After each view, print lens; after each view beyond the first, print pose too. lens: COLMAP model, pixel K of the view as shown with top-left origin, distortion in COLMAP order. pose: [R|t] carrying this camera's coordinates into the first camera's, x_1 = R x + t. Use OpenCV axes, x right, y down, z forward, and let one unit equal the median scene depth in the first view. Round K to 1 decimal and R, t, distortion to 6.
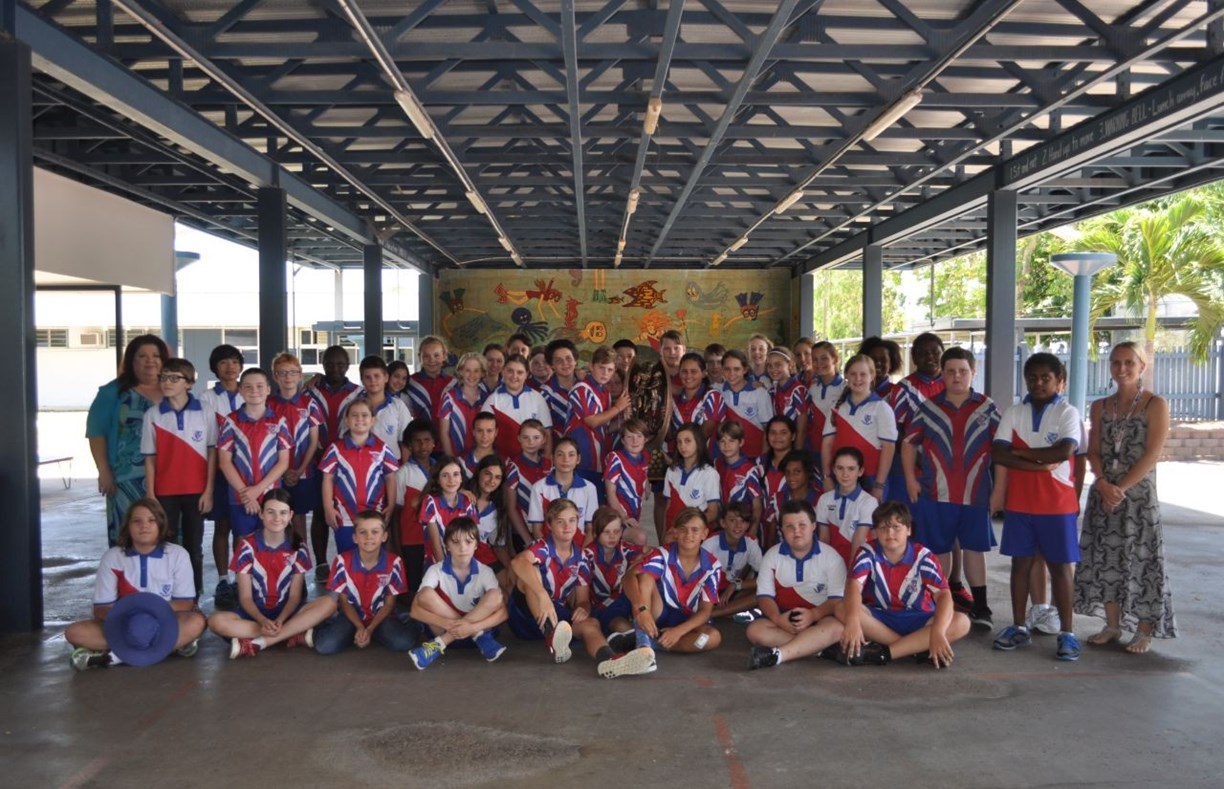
lens RADIAL K [[1372.3, 0, 606.0], [0, 1372.3, 395.2], [0, 0, 1]] dist [-0.022981, 0.008146]
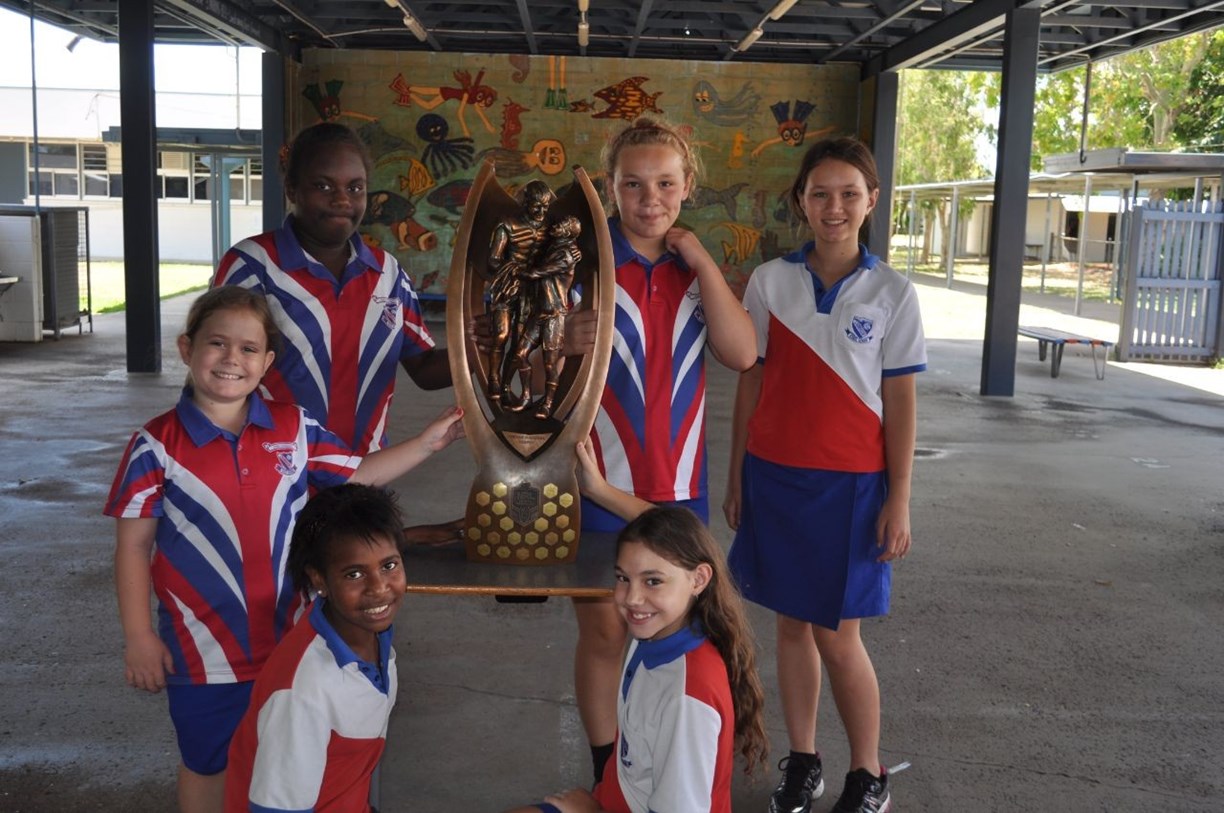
lens RADIAL K [[1274.9, 0, 612.0], [0, 1274.9, 406.5], [0, 0, 1]] dist [-0.018058, -0.014433]
pose [[0.998152, 0.020977, 0.057023, -0.009528], [-0.028300, 0.991002, 0.130821, -0.009380], [-0.053766, -0.132193, 0.989765, 0.397144]]
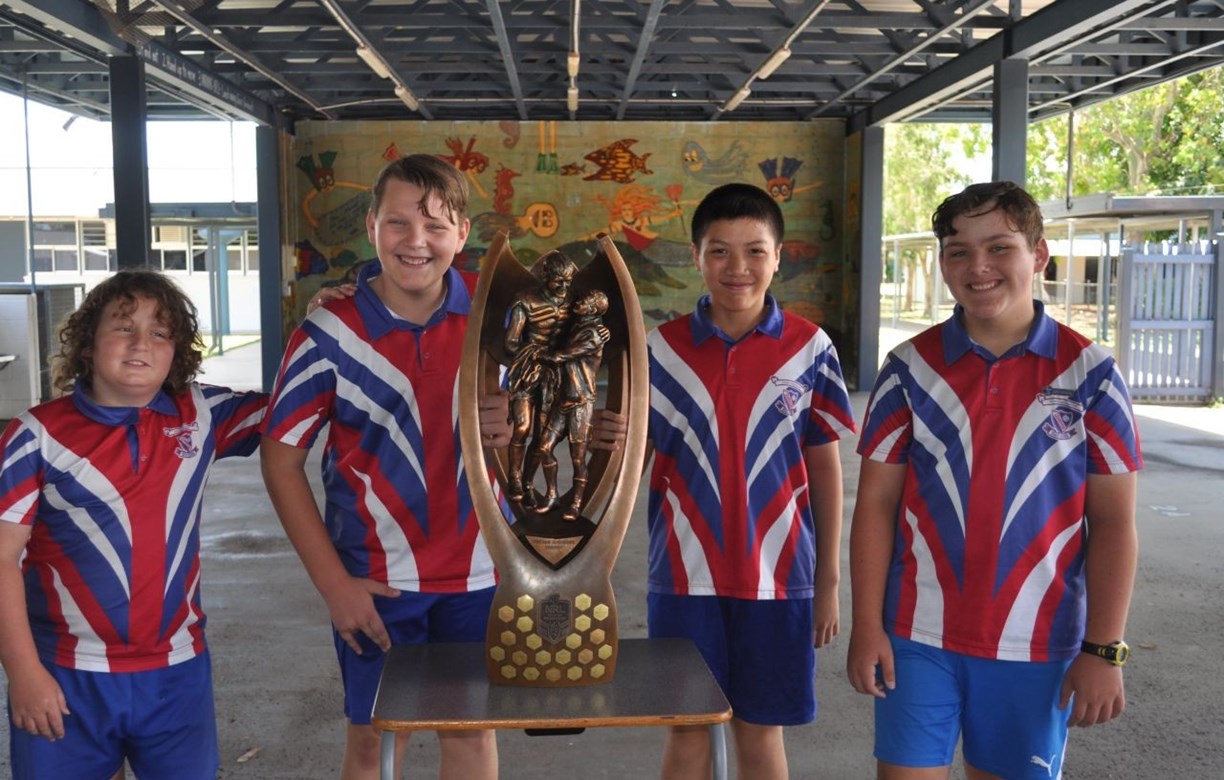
lens RADIAL K [[1251.0, 0, 614.9], [0, 1251.0, 392.6], [0, 0, 1]] dist [-0.010067, -0.014071]
pose [[0.997977, -0.008196, 0.063052, -0.010842], [0.003335, 0.997040, 0.076813, -0.010149], [-0.063495, -0.076447, 0.995050, 0.405721]]
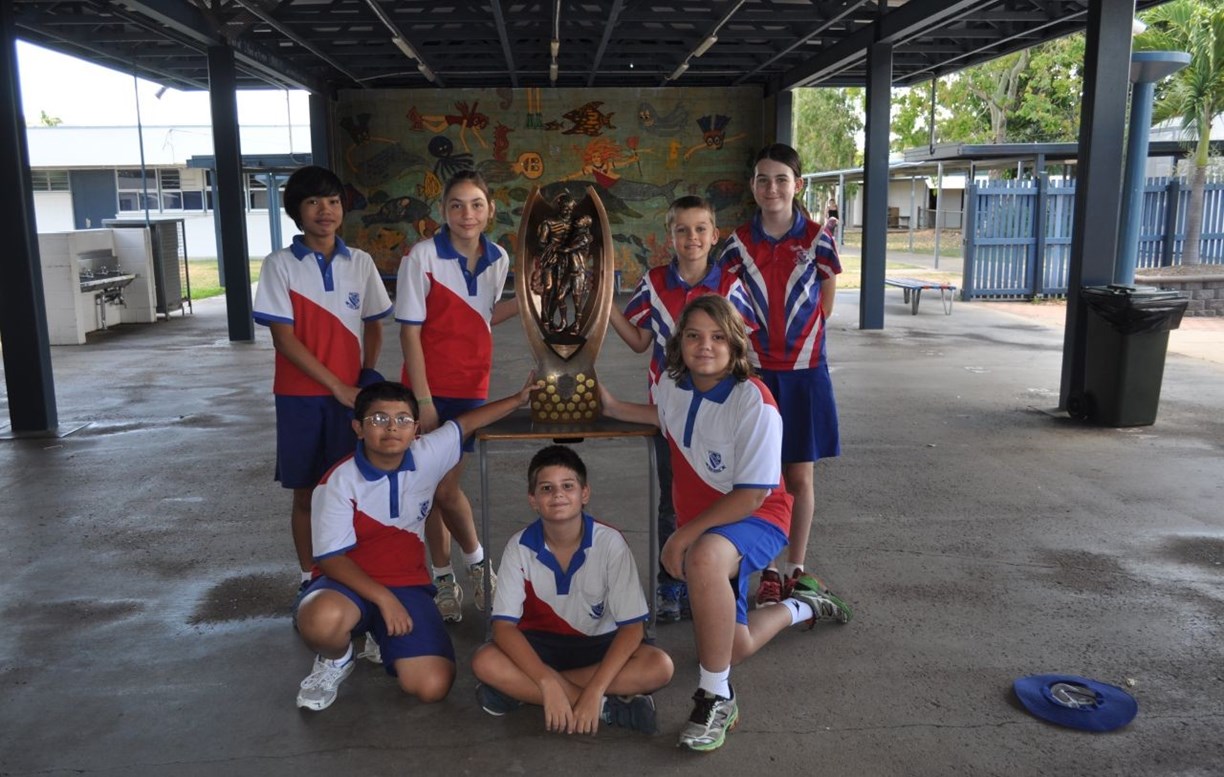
lens RADIAL K [[995.3, 0, 608.3], [0, 995.3, 385.4], [0, 0, 1]] dist [-0.018750, -0.003962]
pose [[0.996300, -0.026929, 0.081619, -0.013400], [0.013621, 0.987117, 0.159419, -0.009552], [-0.084861, -0.157717, 0.983831, 0.376866]]
